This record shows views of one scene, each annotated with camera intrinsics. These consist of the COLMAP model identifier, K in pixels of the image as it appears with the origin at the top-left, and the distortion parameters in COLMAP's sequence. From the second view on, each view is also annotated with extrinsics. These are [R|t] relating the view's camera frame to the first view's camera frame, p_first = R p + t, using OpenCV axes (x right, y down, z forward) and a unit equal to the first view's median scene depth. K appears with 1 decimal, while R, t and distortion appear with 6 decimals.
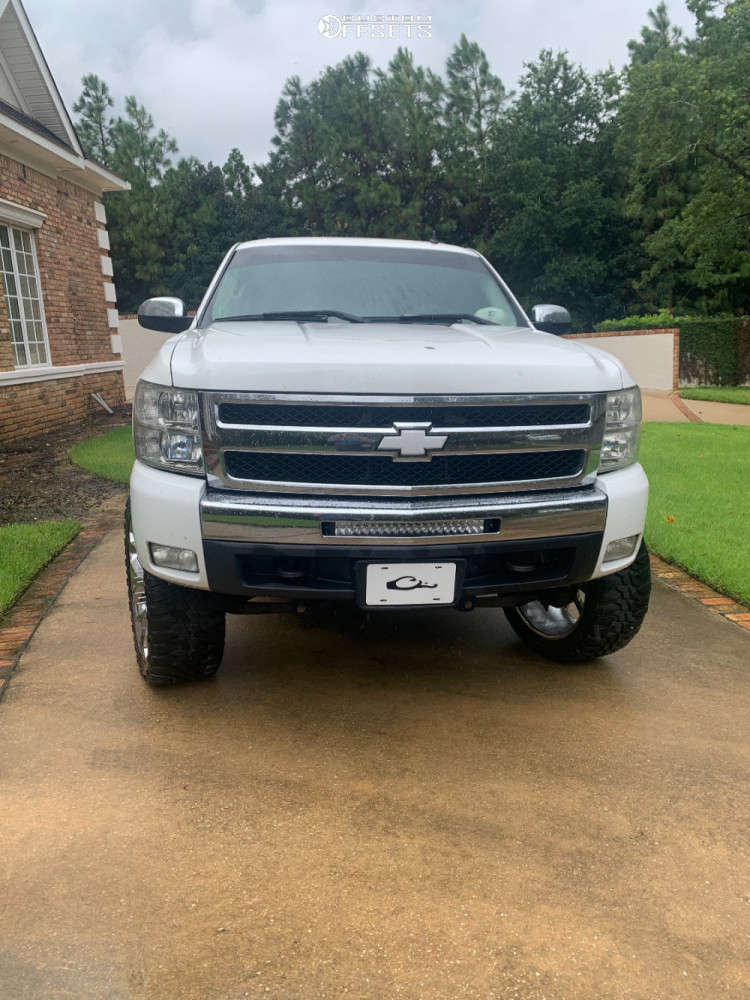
lens RADIAL K [[774.7, 0, 375.0], [0, 774.7, 500.0], [0, 0, 1]] dist [0.029540, -0.007095]
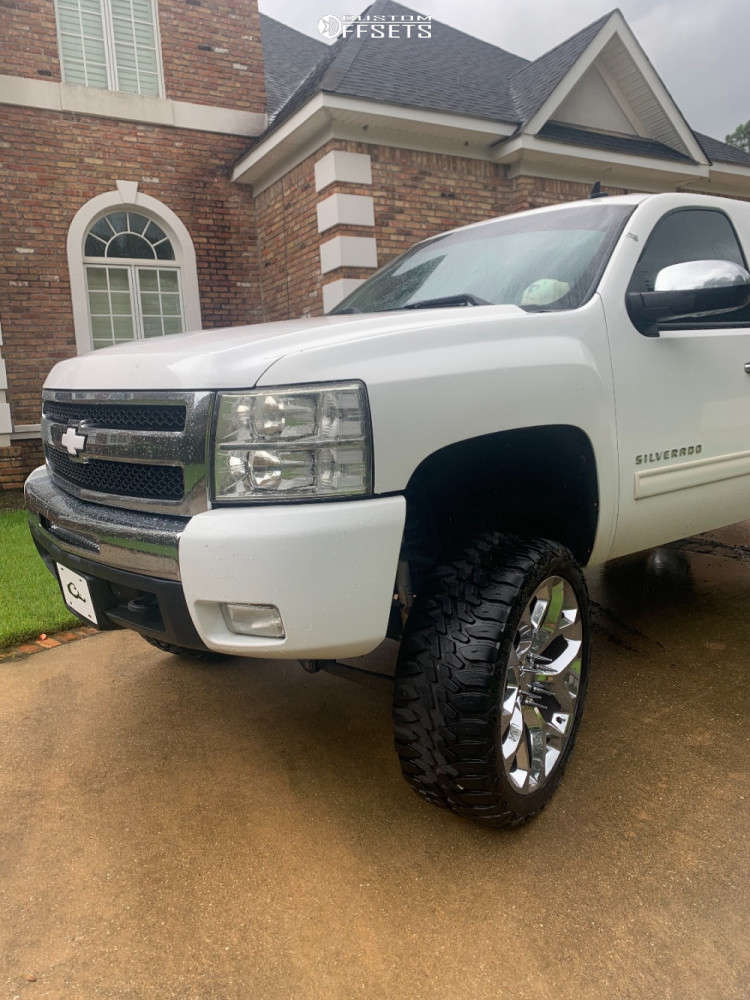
lens RADIAL K [[774.7, 0, 375.0], [0, 774.7, 500.0], [0, 0, 1]] dist [0.029540, -0.007095]
pose [[0.511710, 0.110933, -0.851967, 0.956280], [-0.140033, 0.989138, 0.044687, -0.088347], [0.847670, 0.096437, 0.521686, 0.741894]]
